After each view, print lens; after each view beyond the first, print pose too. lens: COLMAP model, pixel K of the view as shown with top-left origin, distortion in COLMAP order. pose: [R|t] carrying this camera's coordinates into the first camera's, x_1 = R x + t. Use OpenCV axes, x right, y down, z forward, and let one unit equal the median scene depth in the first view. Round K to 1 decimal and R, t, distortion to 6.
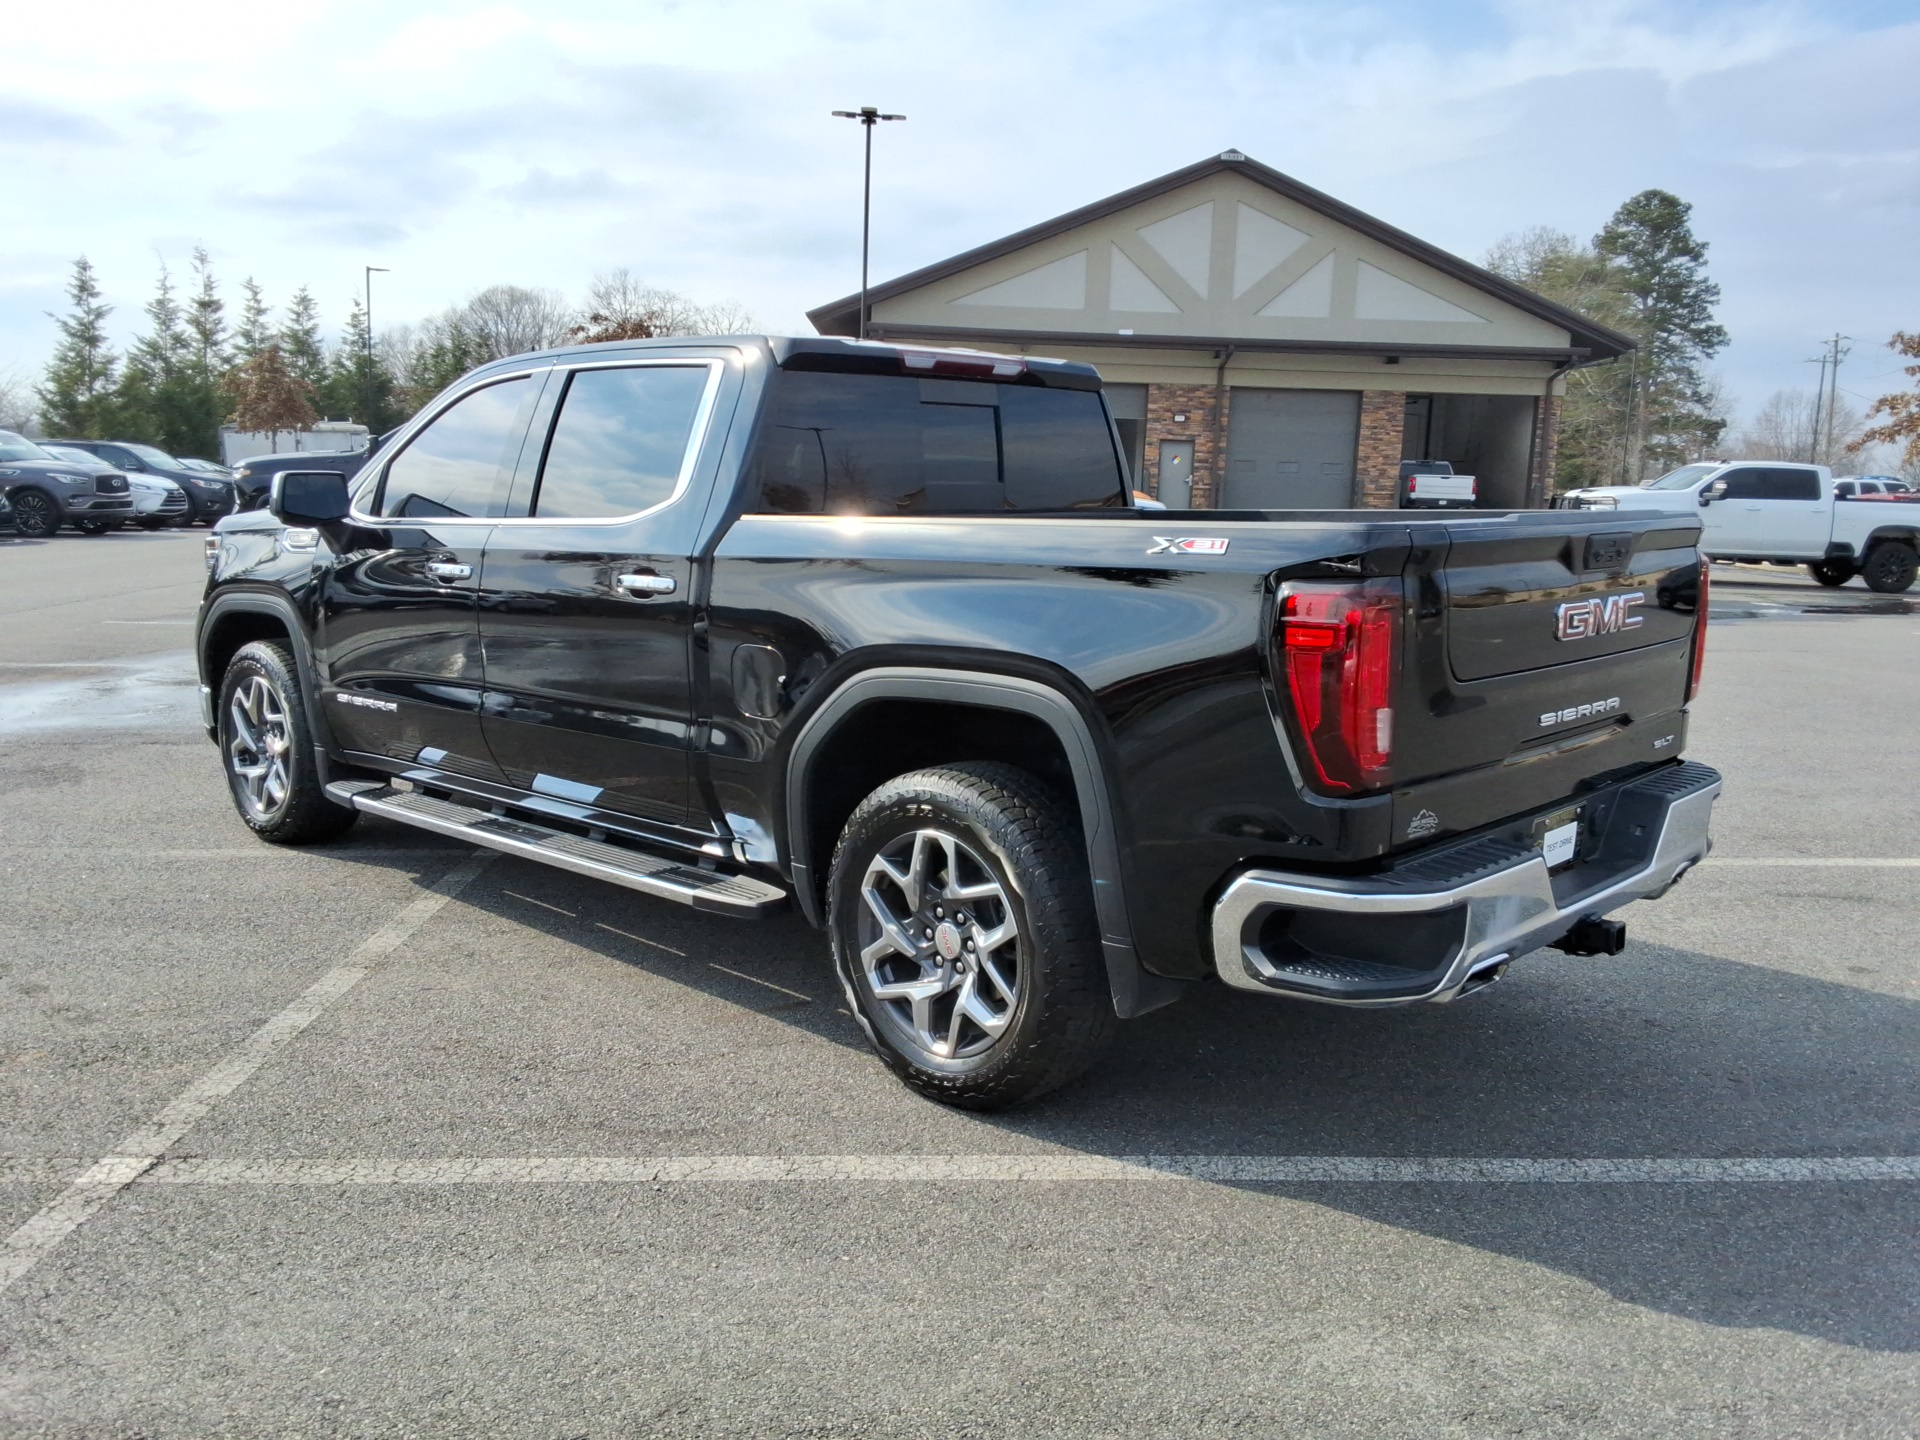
lens RADIAL K [[1537.9, 0, 974.6], [0, 1537.9, 693.5], [0, 0, 1]] dist [0.131060, -0.205590]
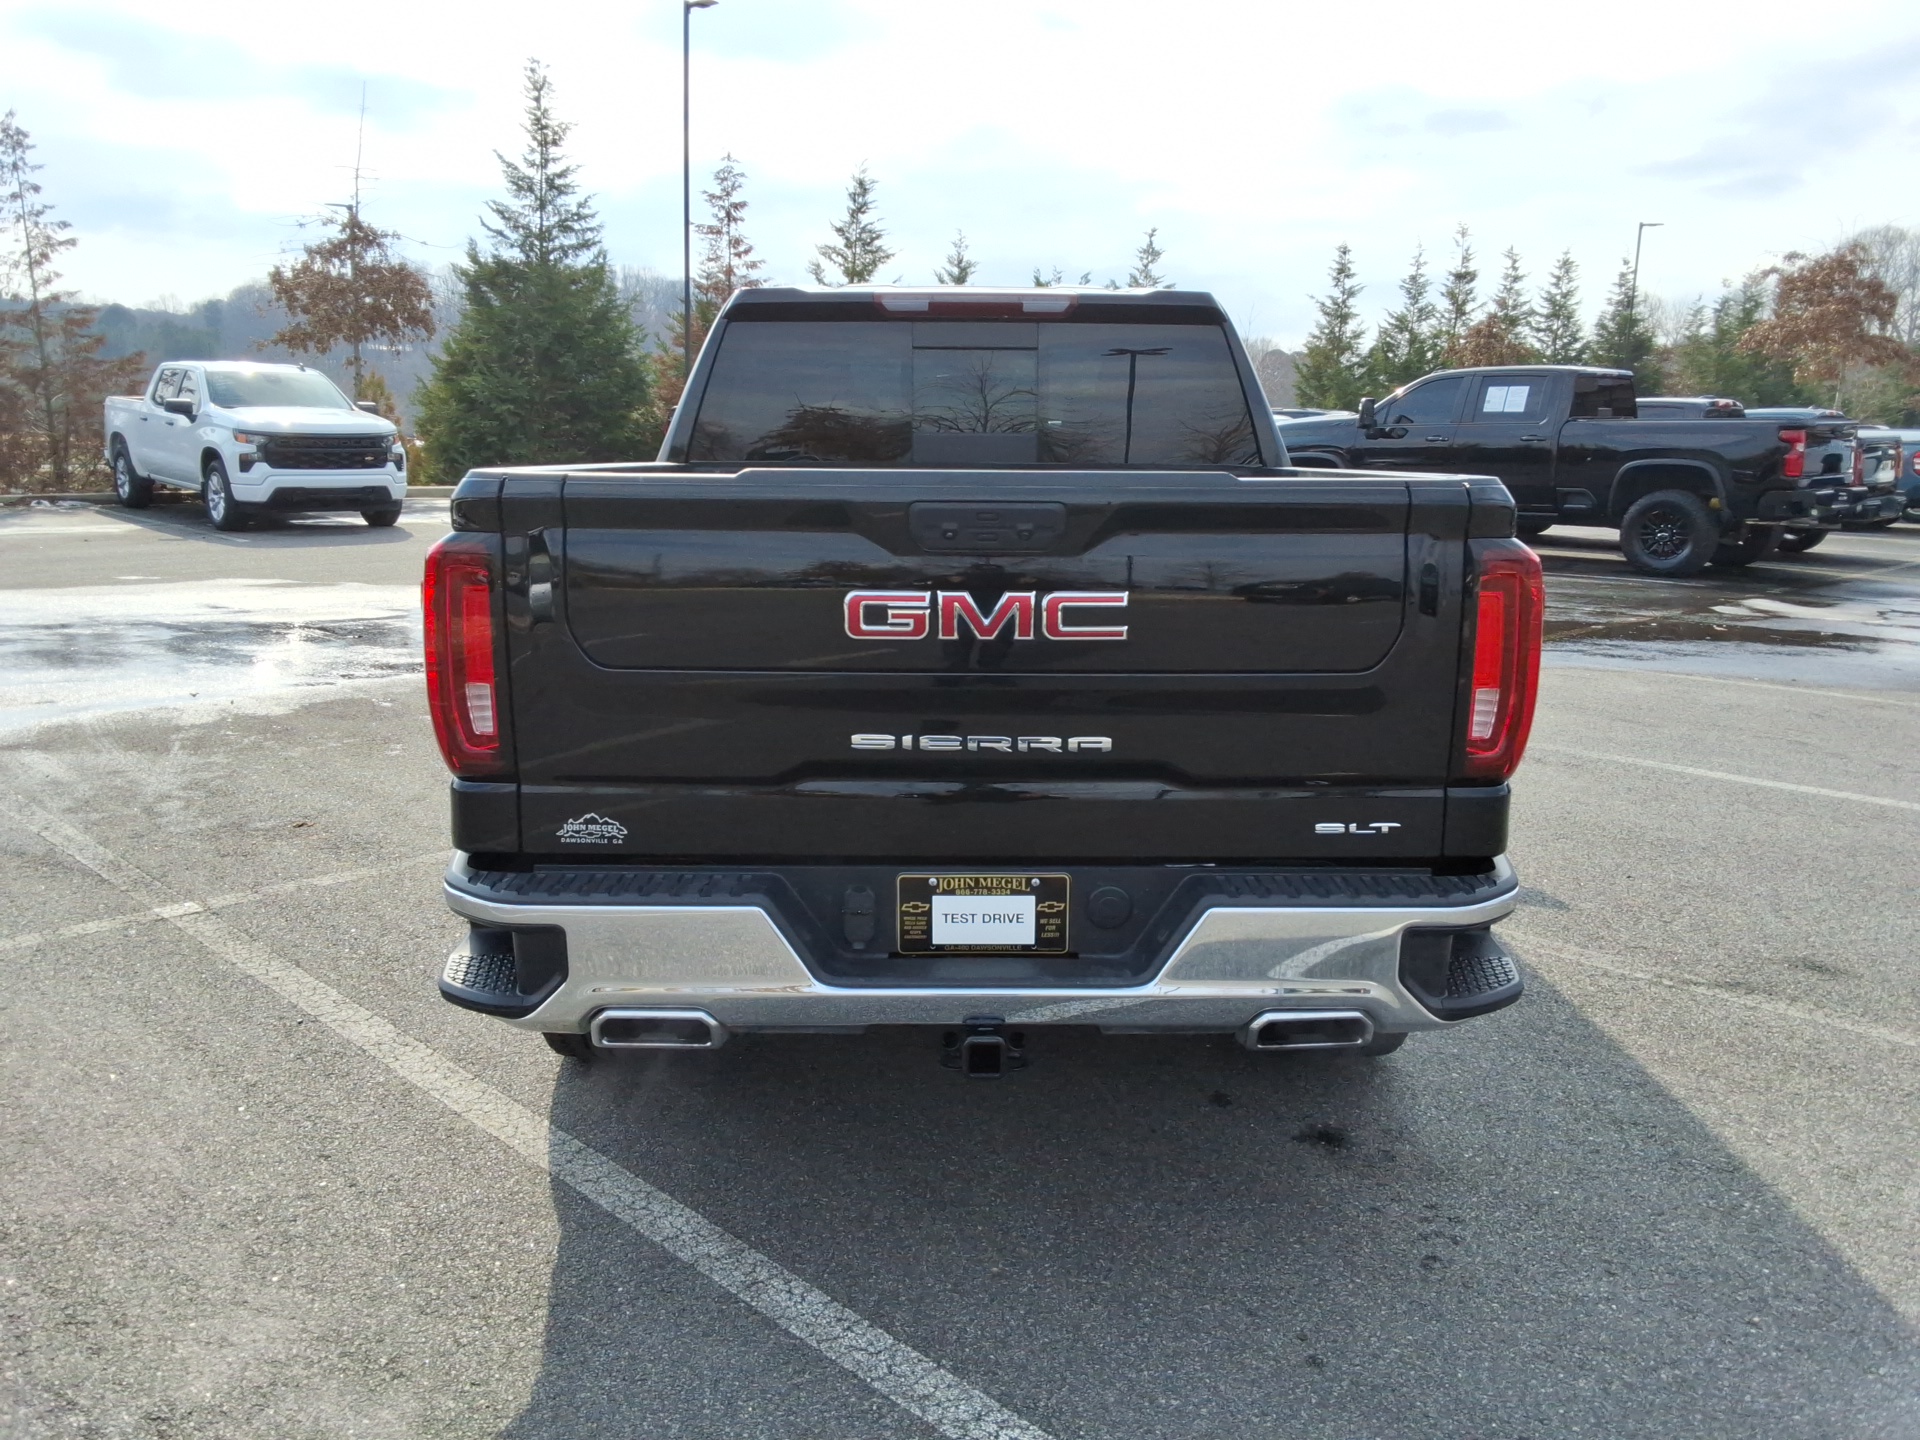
lens RADIAL K [[1537.9, 0, 974.6], [0, 1537.9, 693.5], [0, 0, 1]] dist [0.131060, -0.205590]
pose [[0.688395, 0.120149, -0.715316, 0.582327], [-0.103944, 0.992348, 0.066649, -0.038659], [0.717850, 0.028471, 0.695615, 0.315836]]
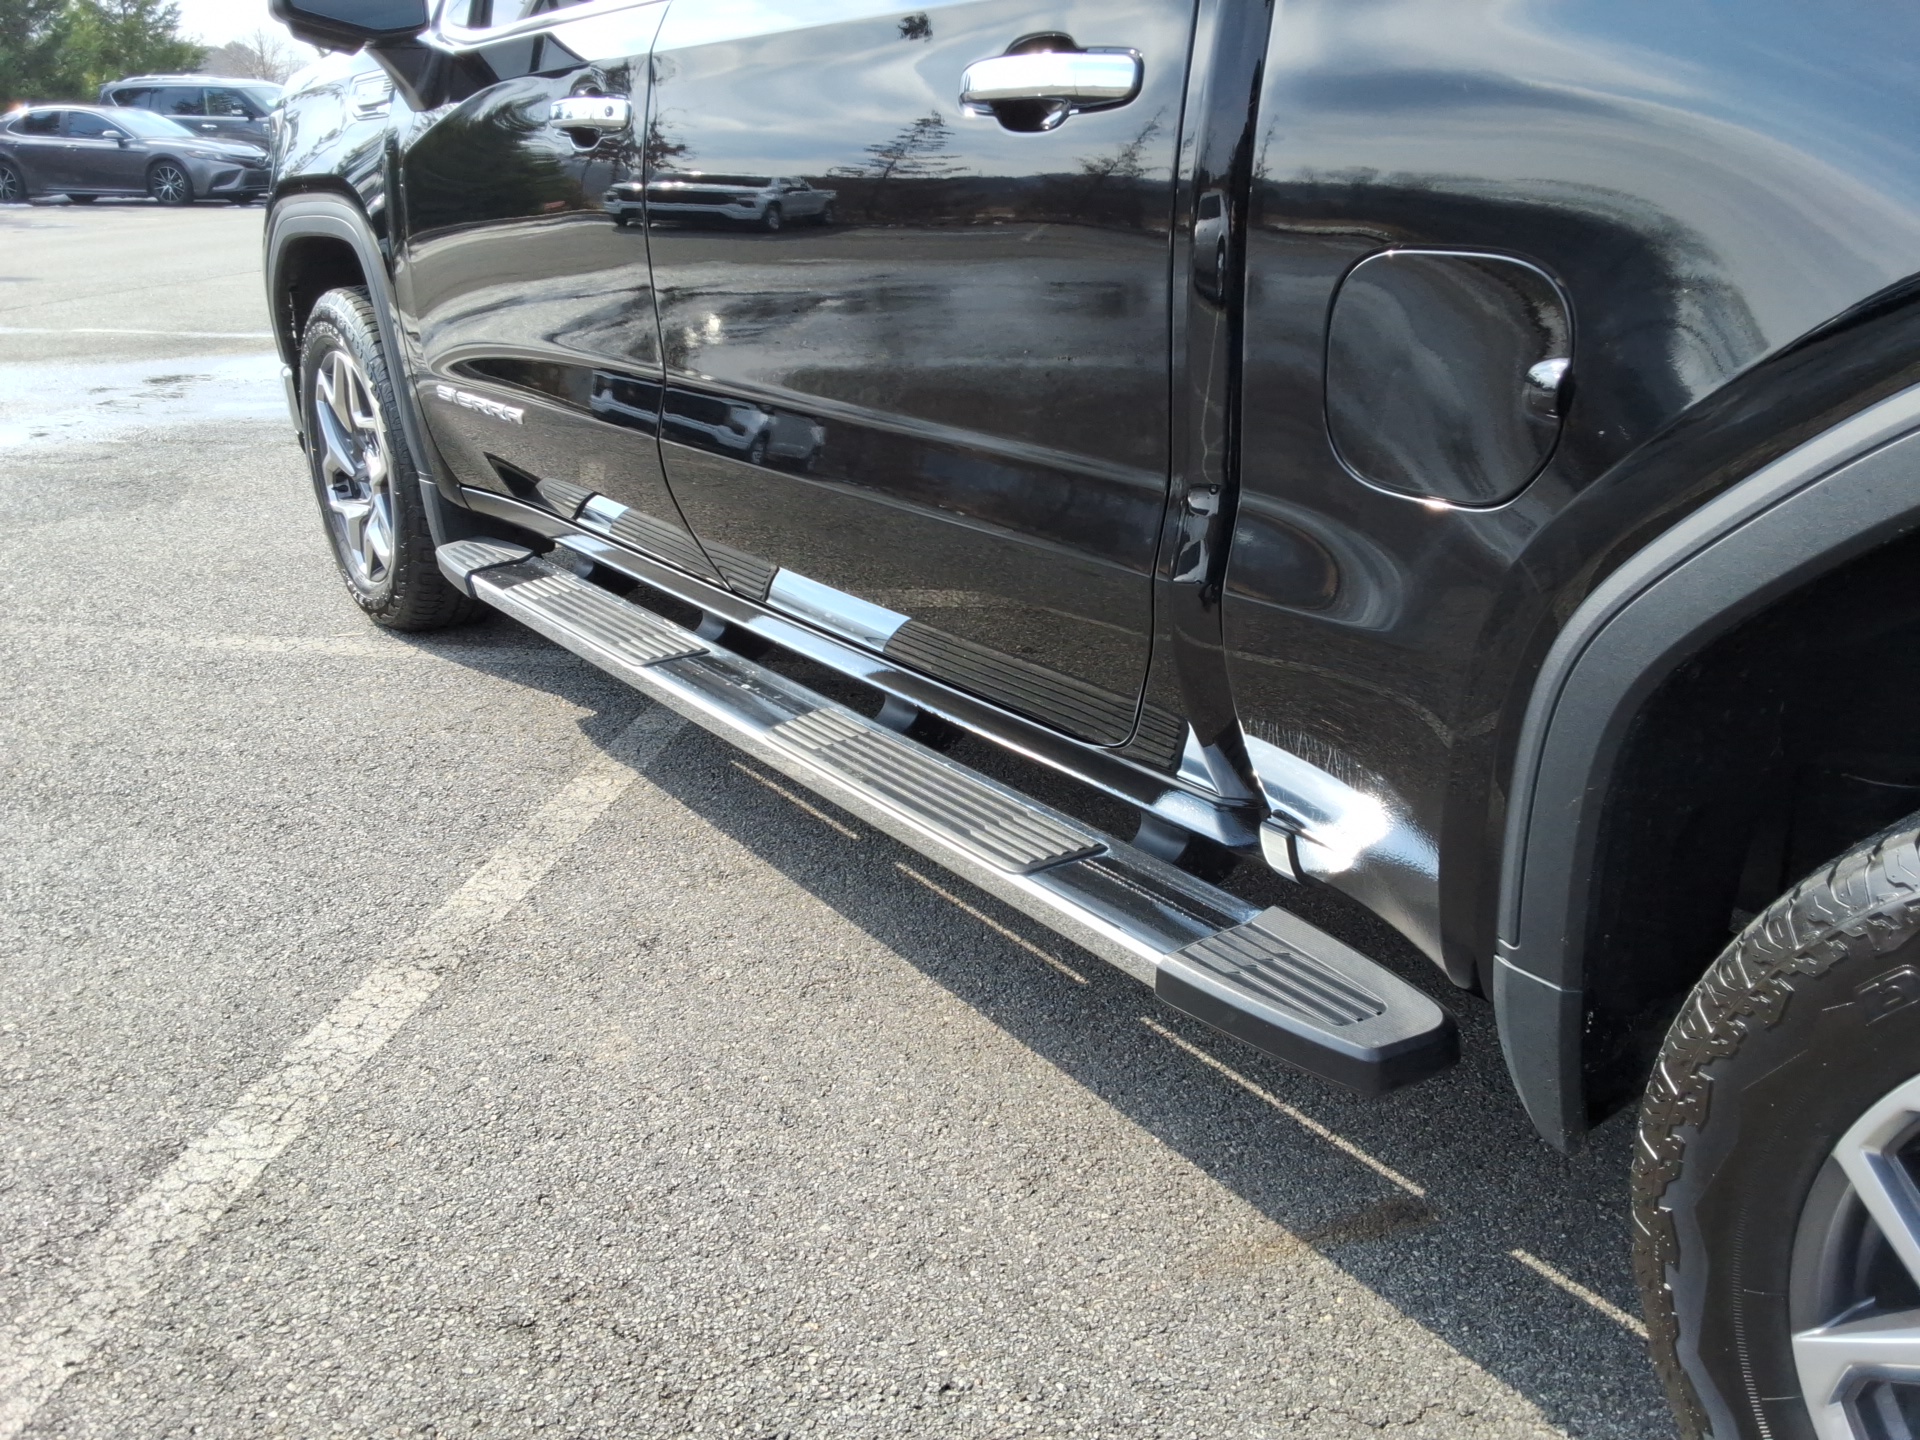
lens RADIAL K [[1552.4, 0, 974.9], [0, 1552.4, 684.8], [0, 0, 1]] dist [0.083535, -0.131169]
pose [[0.983420, 0.050107, -0.174284, -0.125700], [-0.015874, 0.981165, 0.192518, -0.005549], [0.180648, -0.186560, 0.965692, 0.495591]]
